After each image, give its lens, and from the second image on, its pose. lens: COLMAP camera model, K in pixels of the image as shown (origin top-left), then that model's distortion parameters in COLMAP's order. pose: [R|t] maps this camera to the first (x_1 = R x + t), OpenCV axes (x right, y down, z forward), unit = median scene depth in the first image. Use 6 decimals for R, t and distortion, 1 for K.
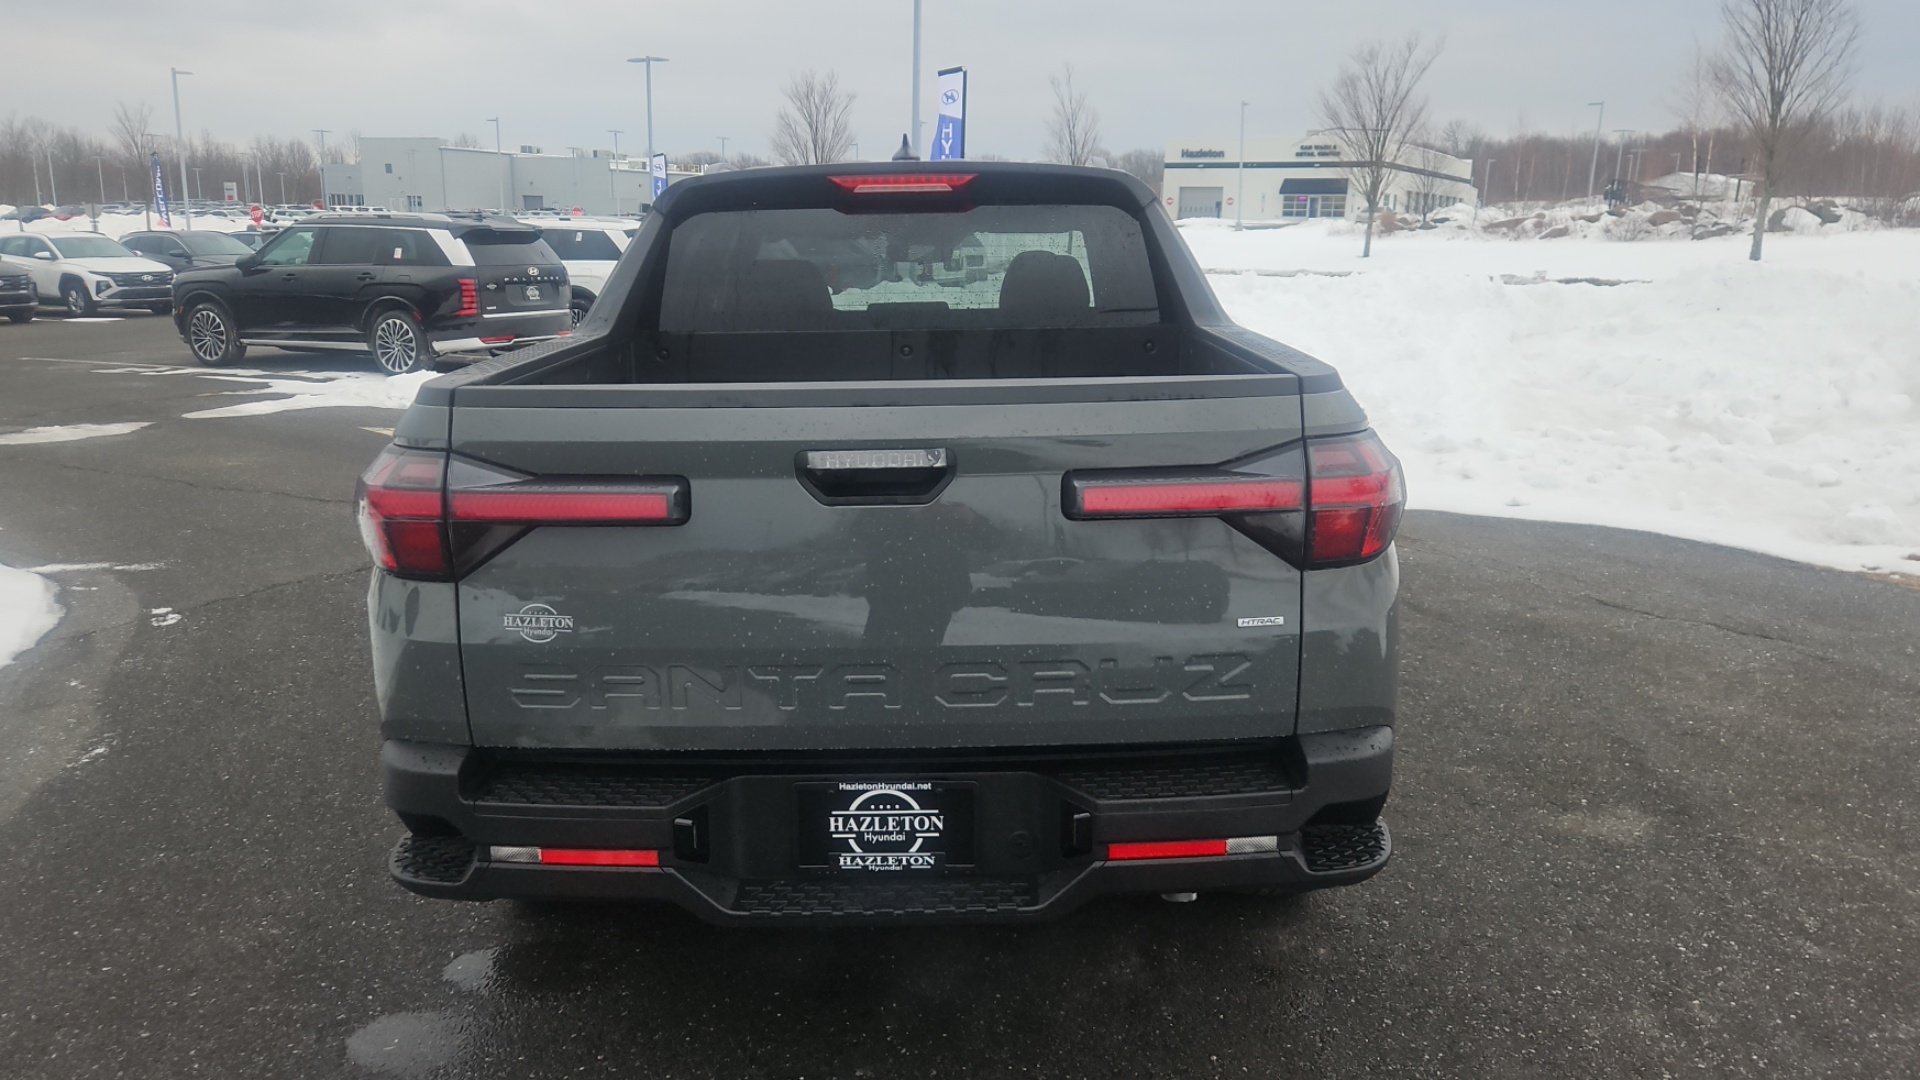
lens RADIAL K [[1405.2, 0, 943.9], [0, 1405.2, 547.9], [0, 0, 1]] dist [0.087860, -0.075974]
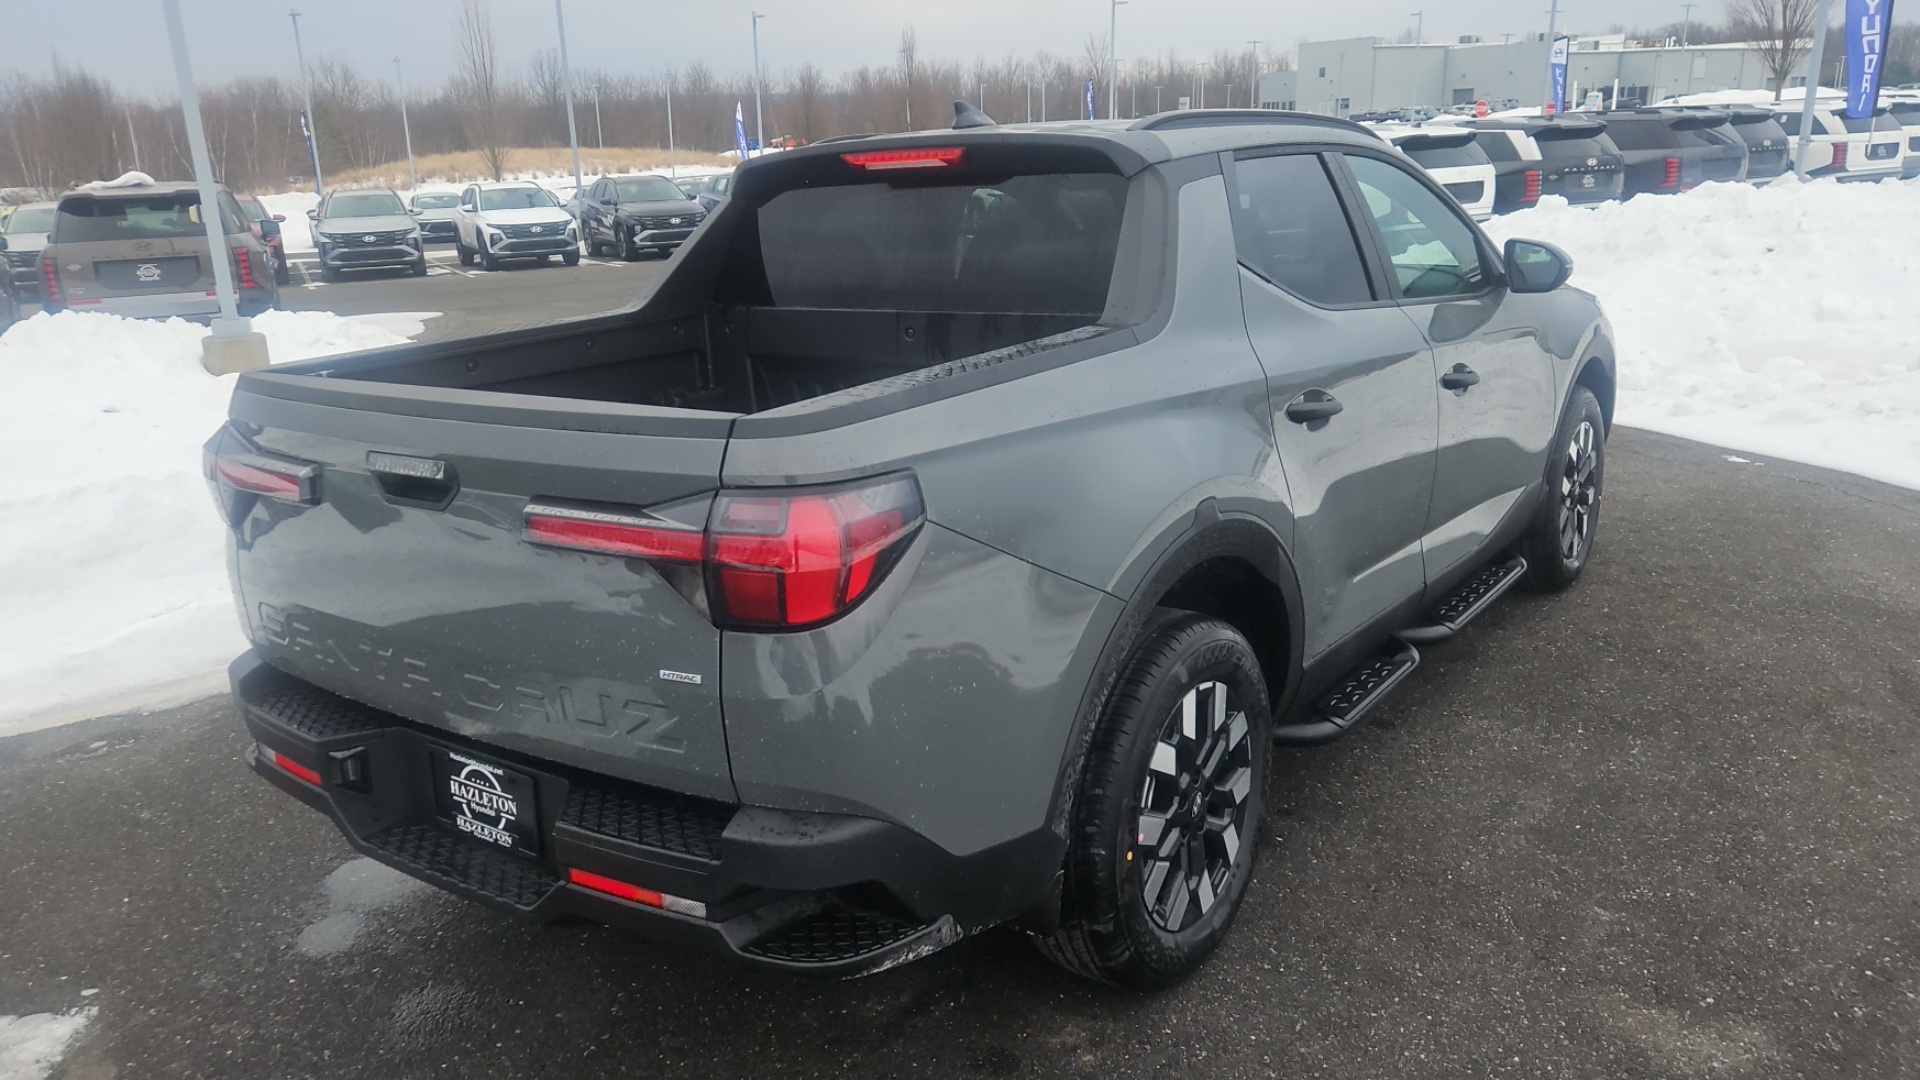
lens RADIAL K [[1405.2, 0, 943.9], [0, 1405.2, 547.9], [0, 0, 1]] dist [0.087860, -0.075974]
pose [[0.805930, 0.129315, -0.577716, 0.586494], [-0.089646, 0.991256, 0.096822, -0.091079], [0.585185, -0.026242, 0.810475, 0.226219]]
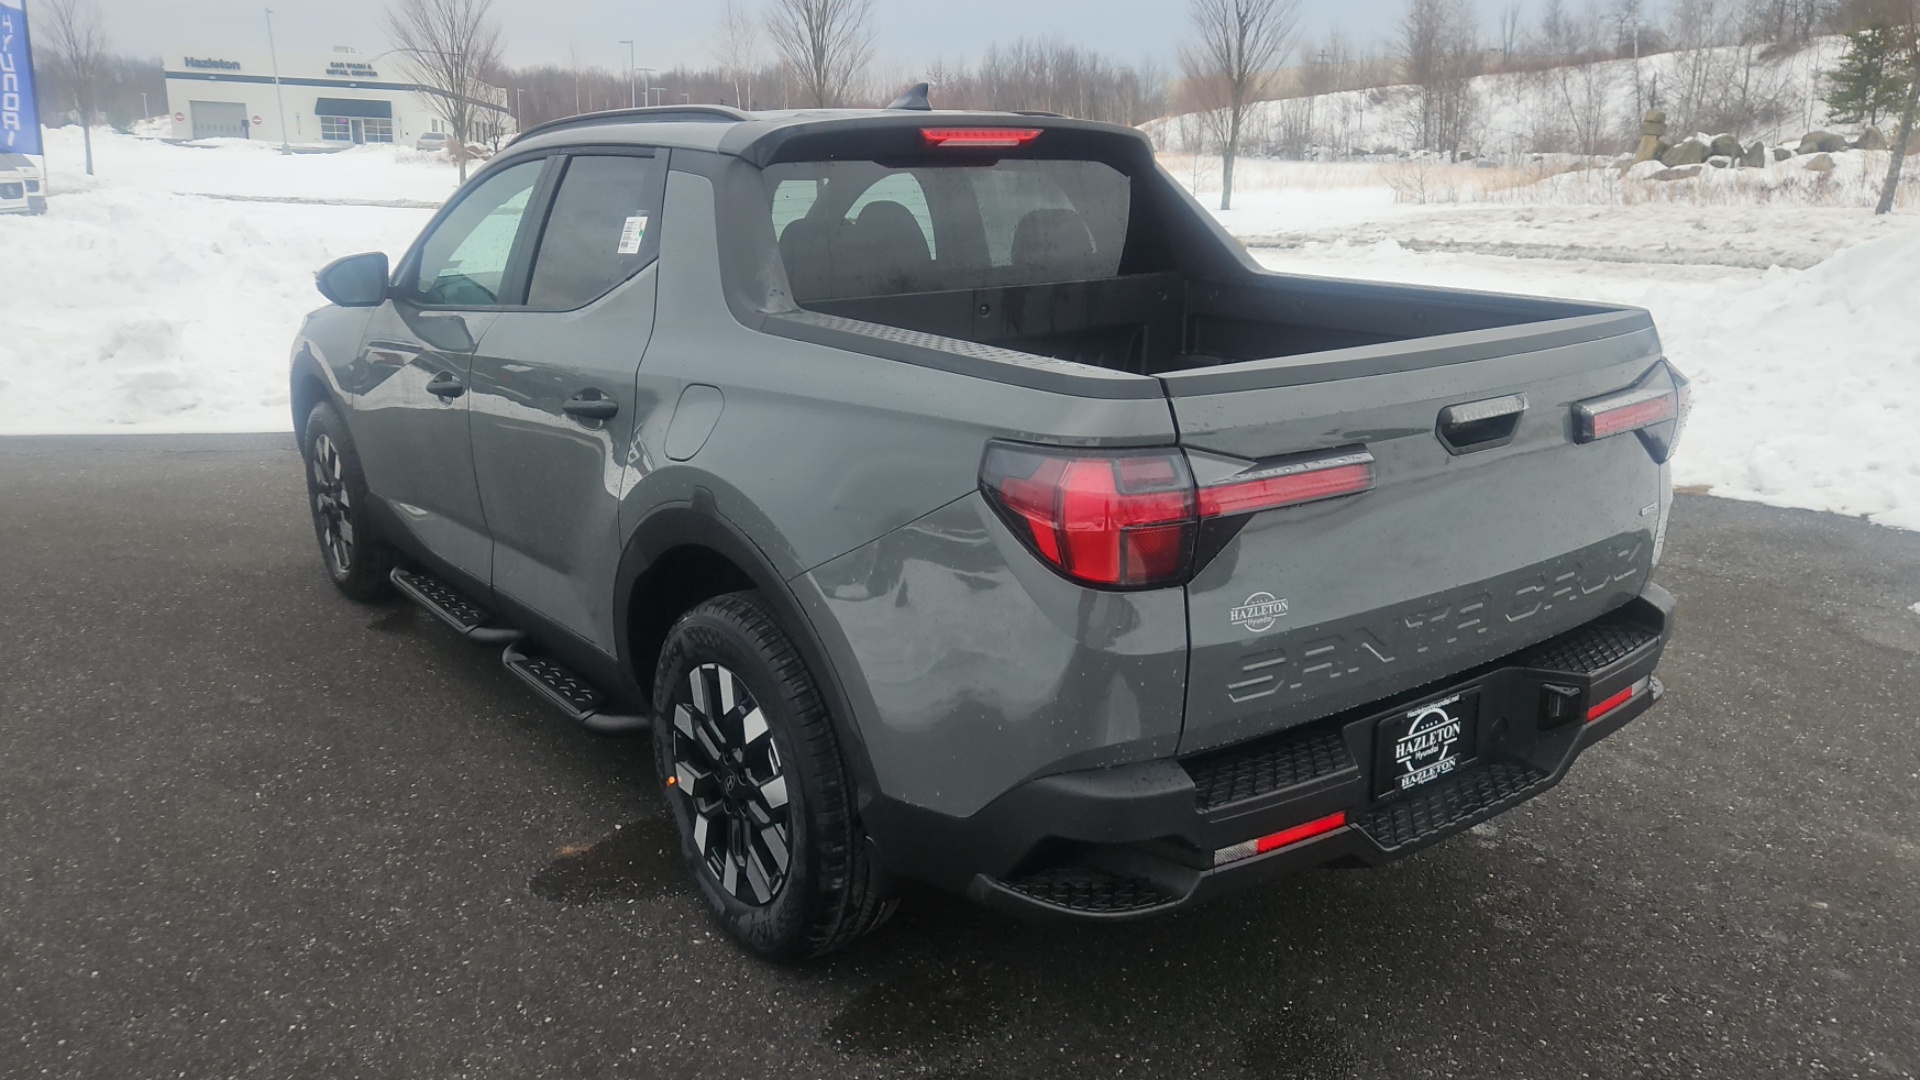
lens RADIAL K [[1405.2, 0, 943.9], [0, 1405.2, 547.9], [0, 0, 1]] dist [0.087860, -0.075974]
pose [[0.792053, -0.151361, 0.591390, -0.672531], [0.122848, 0.988475, 0.088460, -0.067182], [-0.597964, 0.002587, 0.801519, 0.231899]]
